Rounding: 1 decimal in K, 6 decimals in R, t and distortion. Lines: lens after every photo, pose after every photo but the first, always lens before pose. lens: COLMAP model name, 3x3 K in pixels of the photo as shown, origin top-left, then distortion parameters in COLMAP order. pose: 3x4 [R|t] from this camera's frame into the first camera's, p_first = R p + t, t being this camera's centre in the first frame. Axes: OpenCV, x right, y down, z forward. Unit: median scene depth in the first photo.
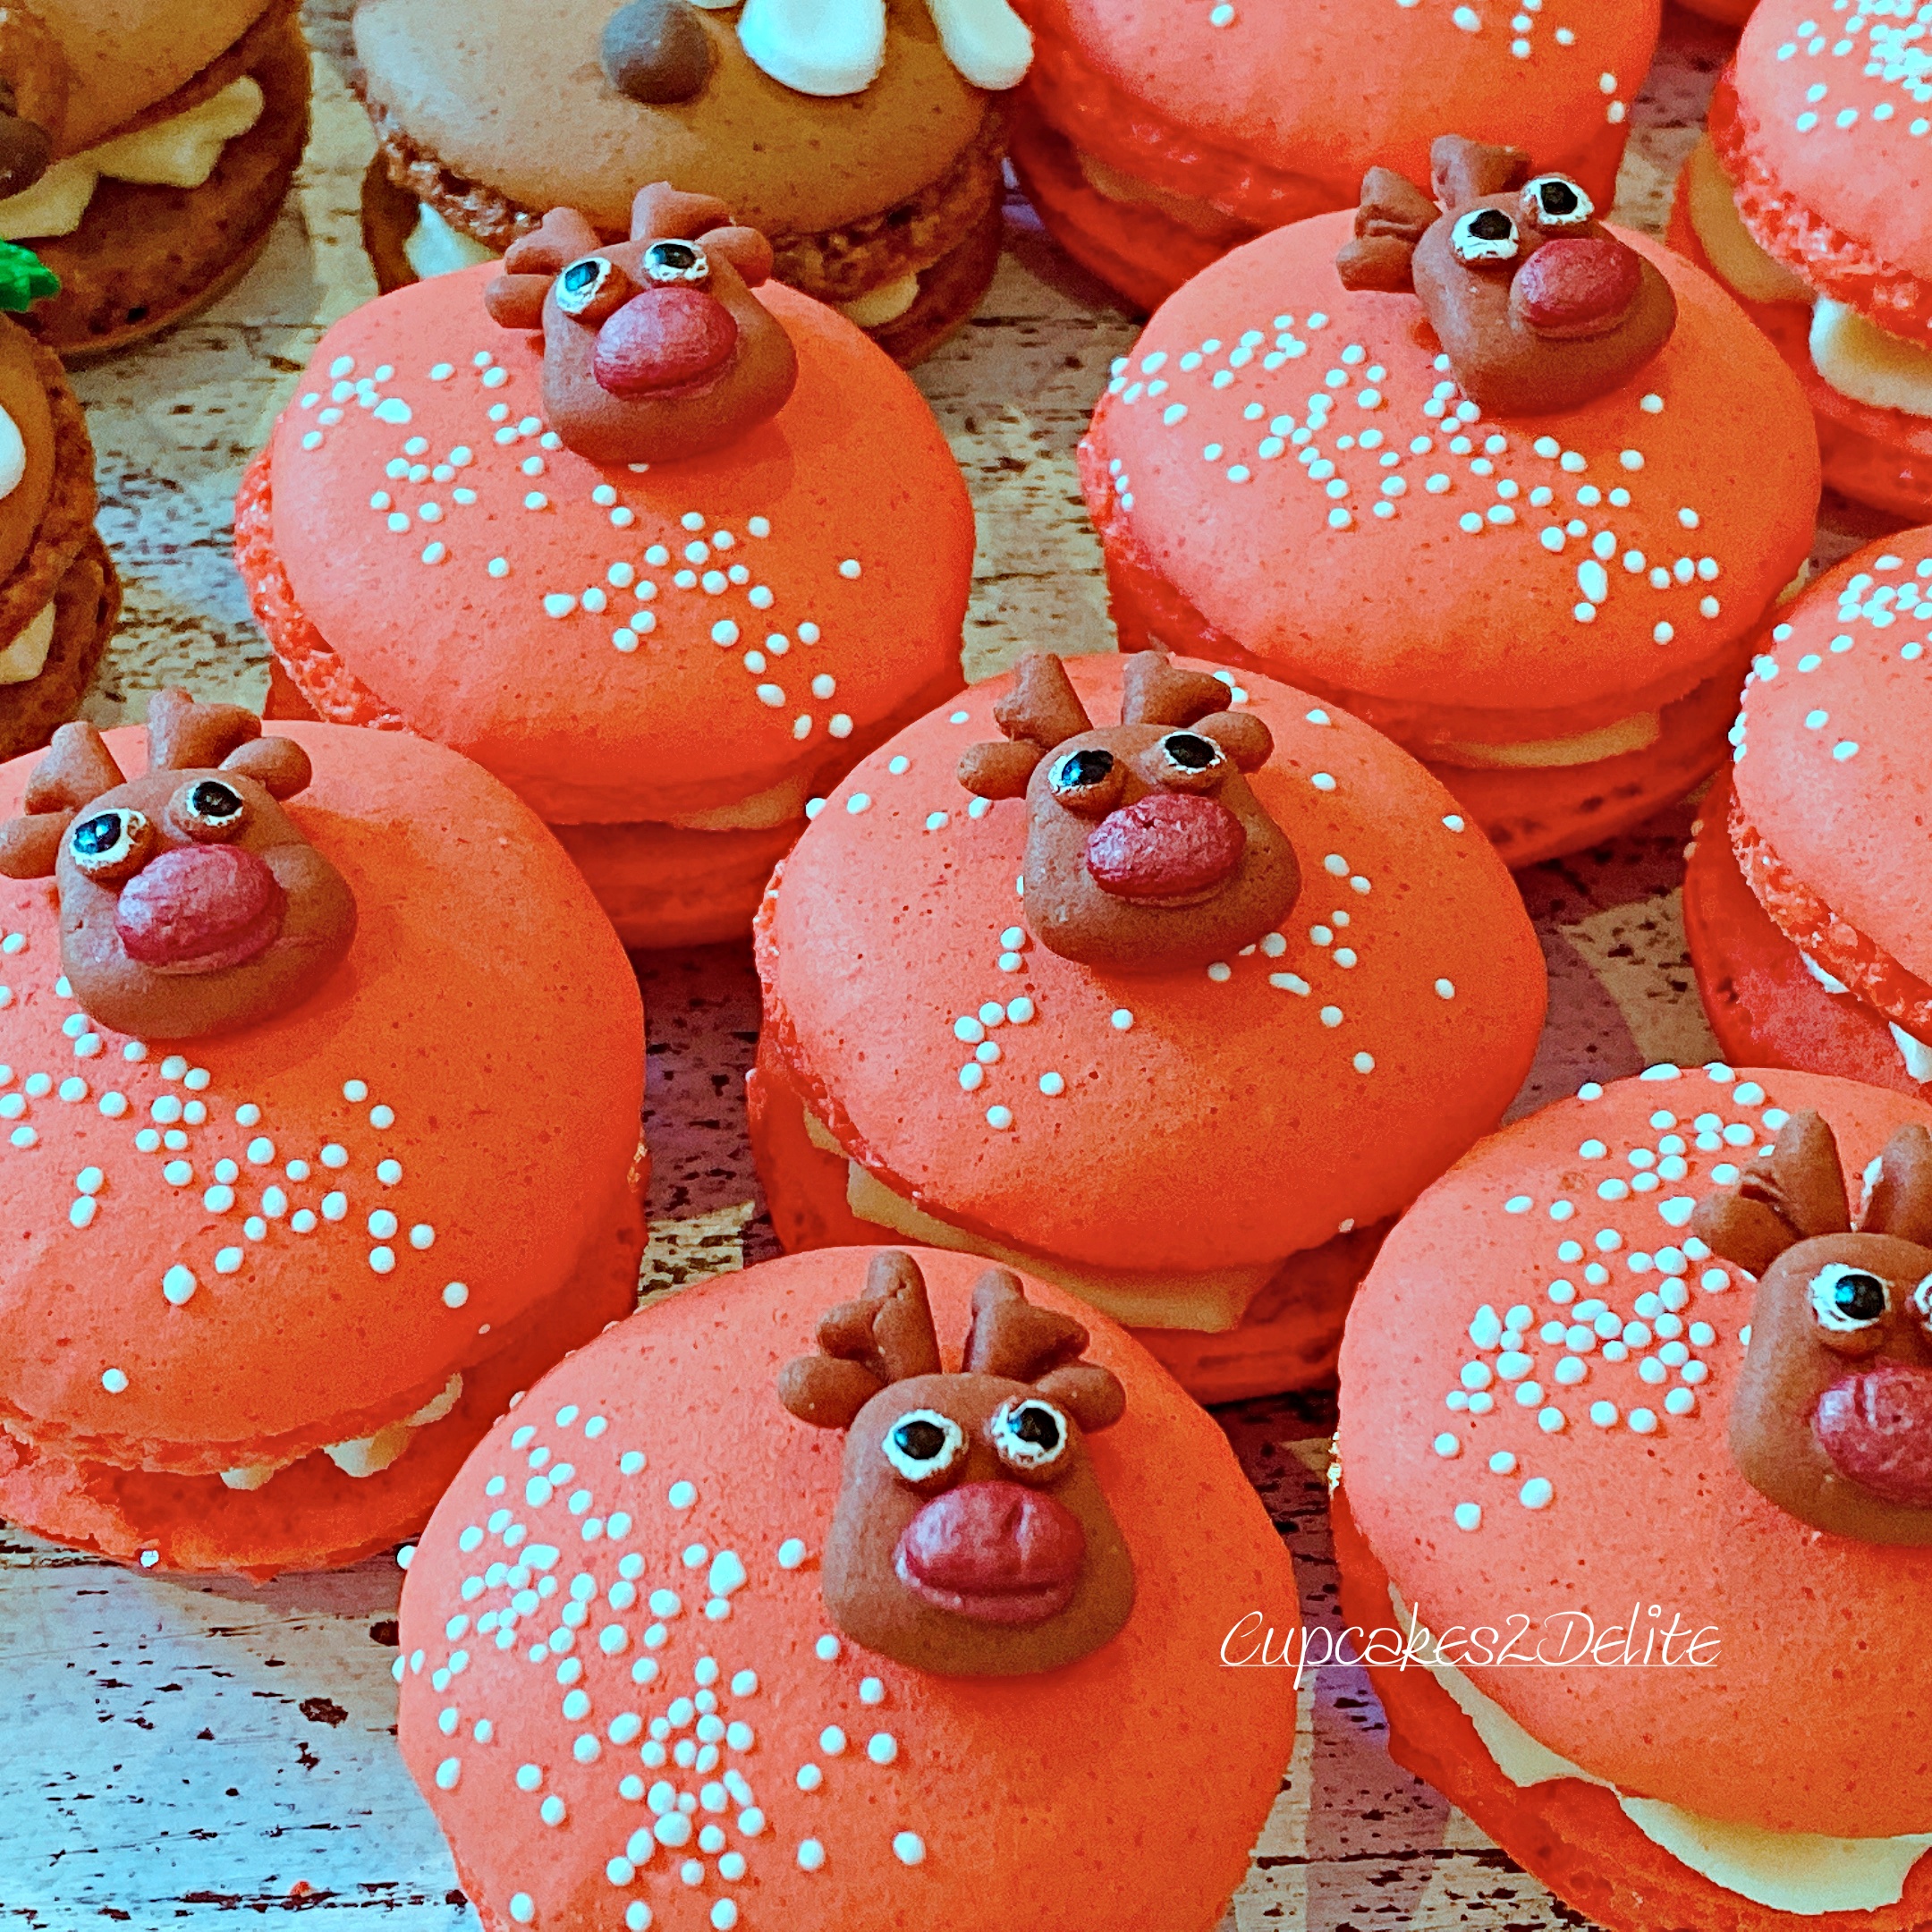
lens RADIAL K [[4230.4, 0, 966.0], [0, 4230.4, 966.0], [0, 0, 1]] dist [0.245046, -0.509162]
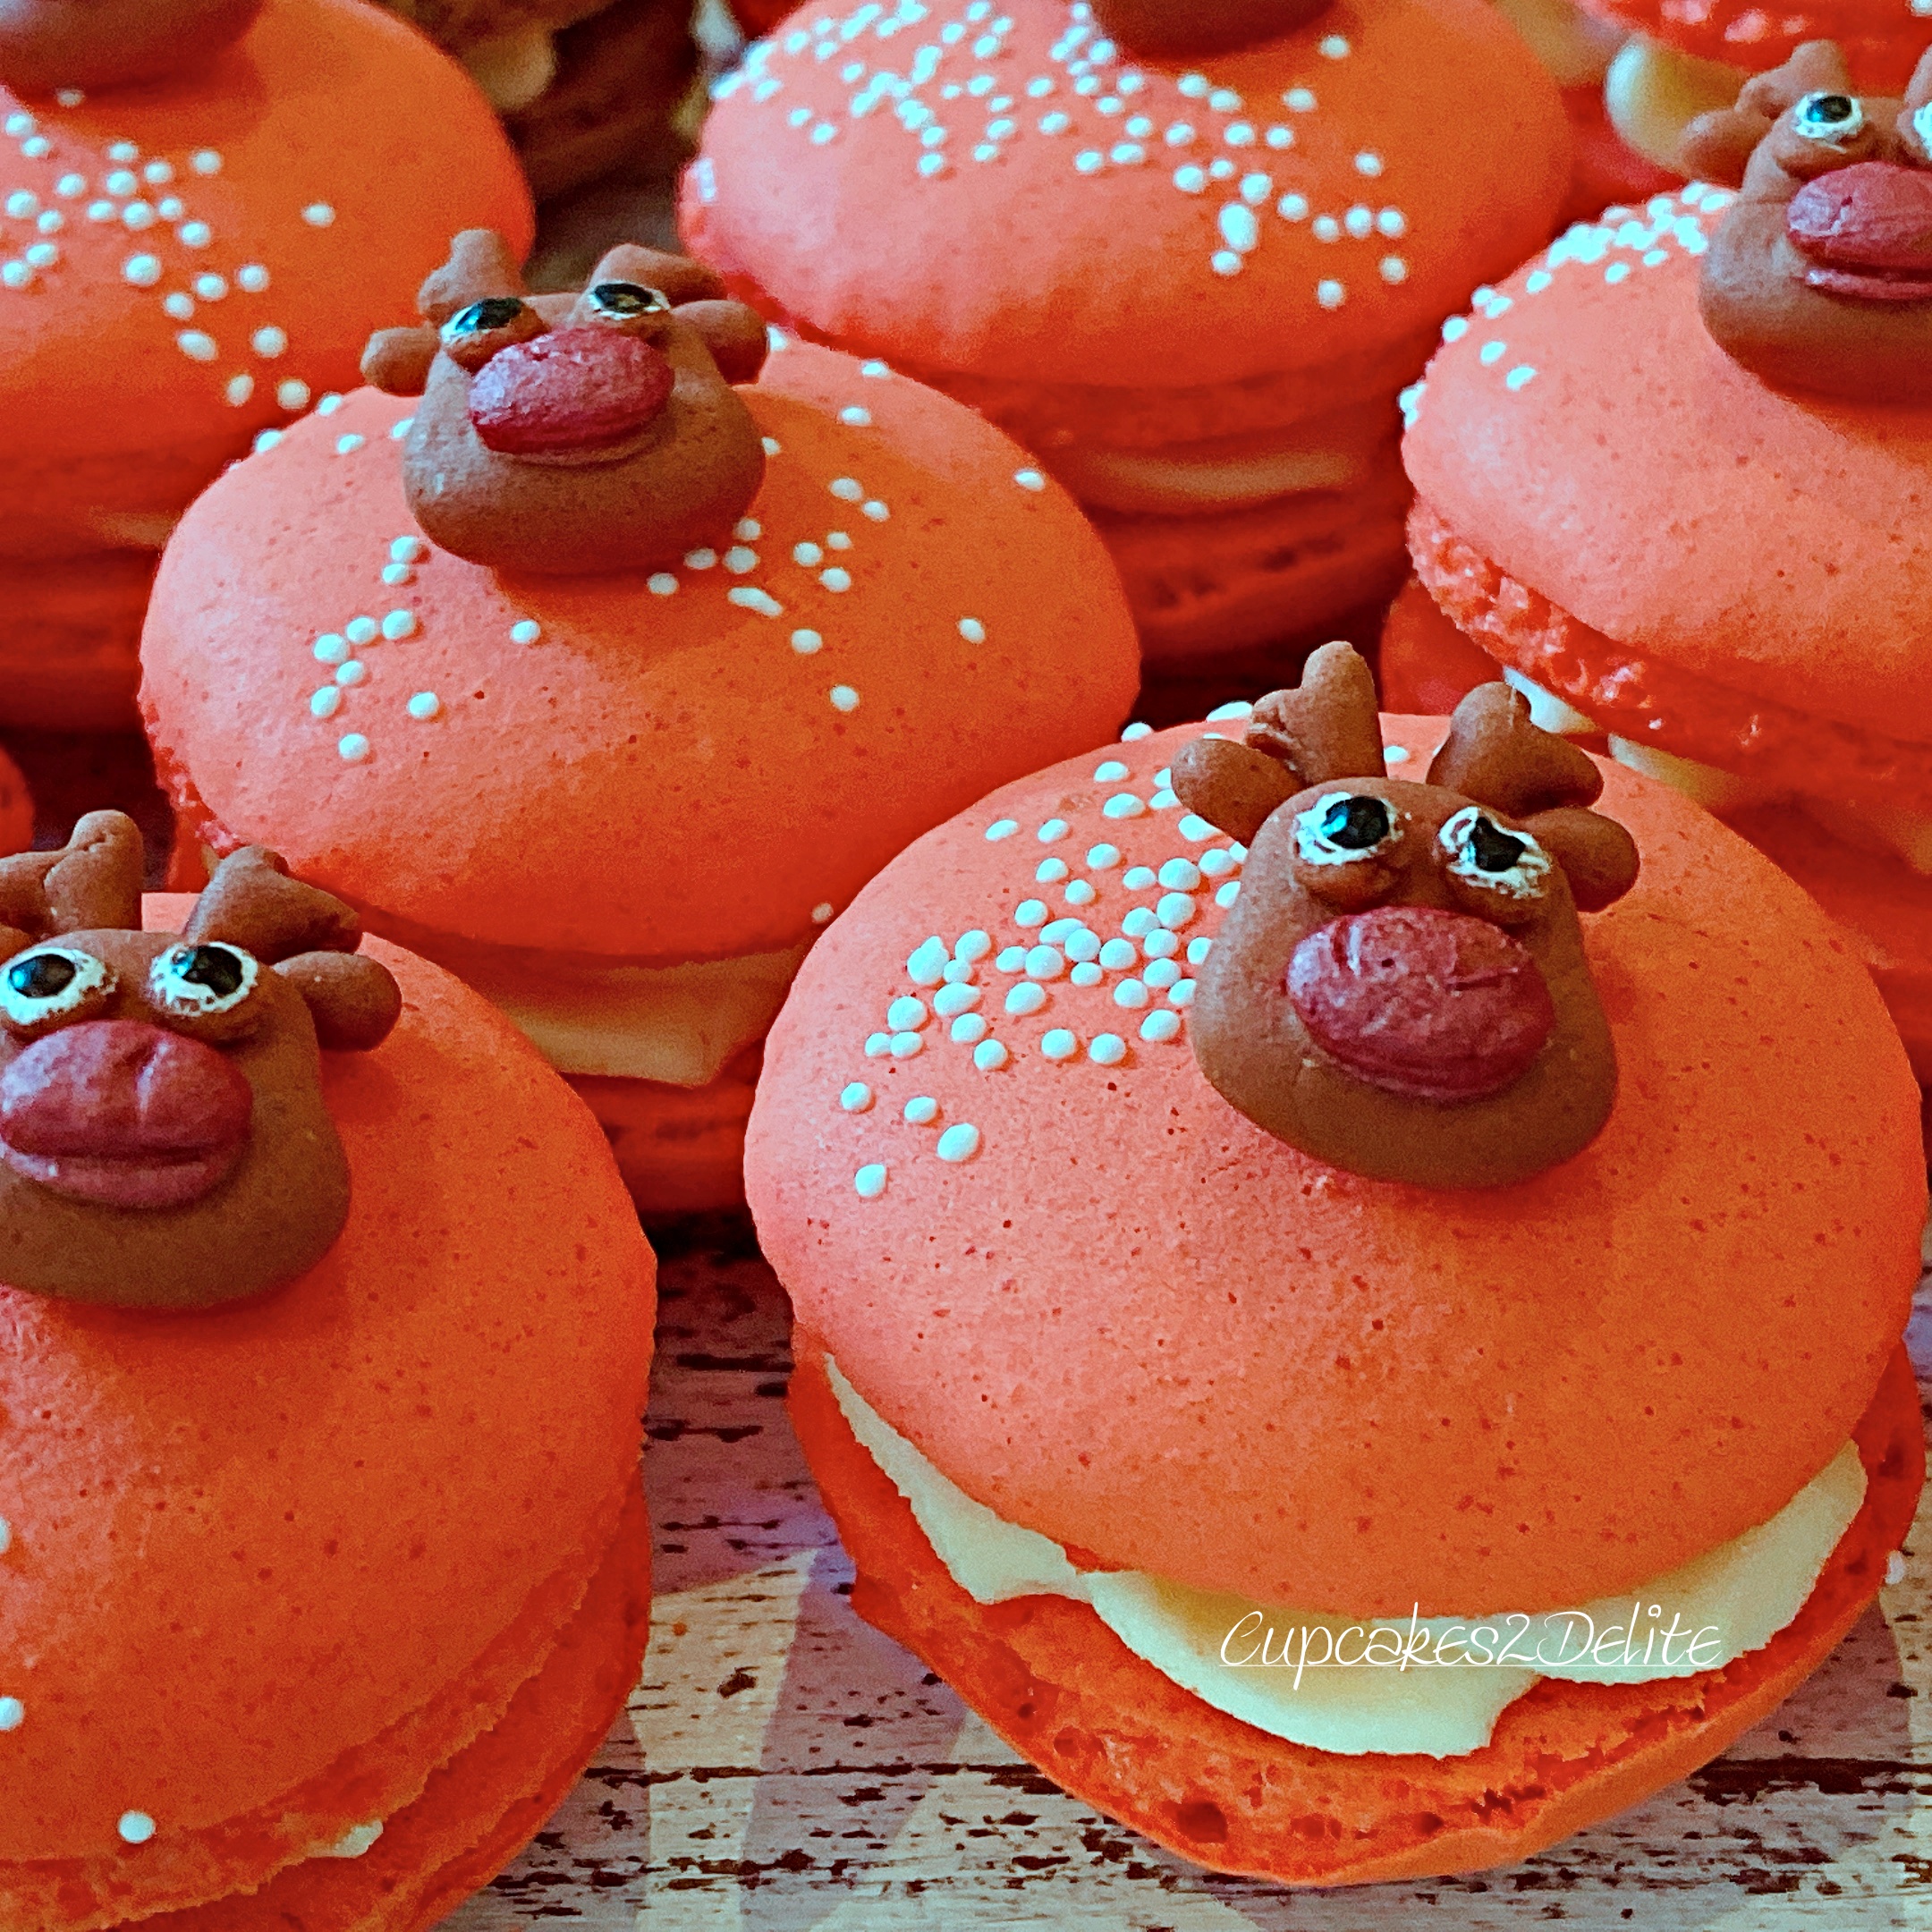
lens RADIAL K [[4230.4, 0, 966.0], [0, 4230.4, 966.0], [0, 0, 1]] dist [0.245046, -0.509162]
pose [[0.994257, 0.000764, -0.107019, 0.186978], [-0.021237, 0.981499, -0.190286, 0.204115], [0.104893, 0.191466, 0.975878, 0.247822]]
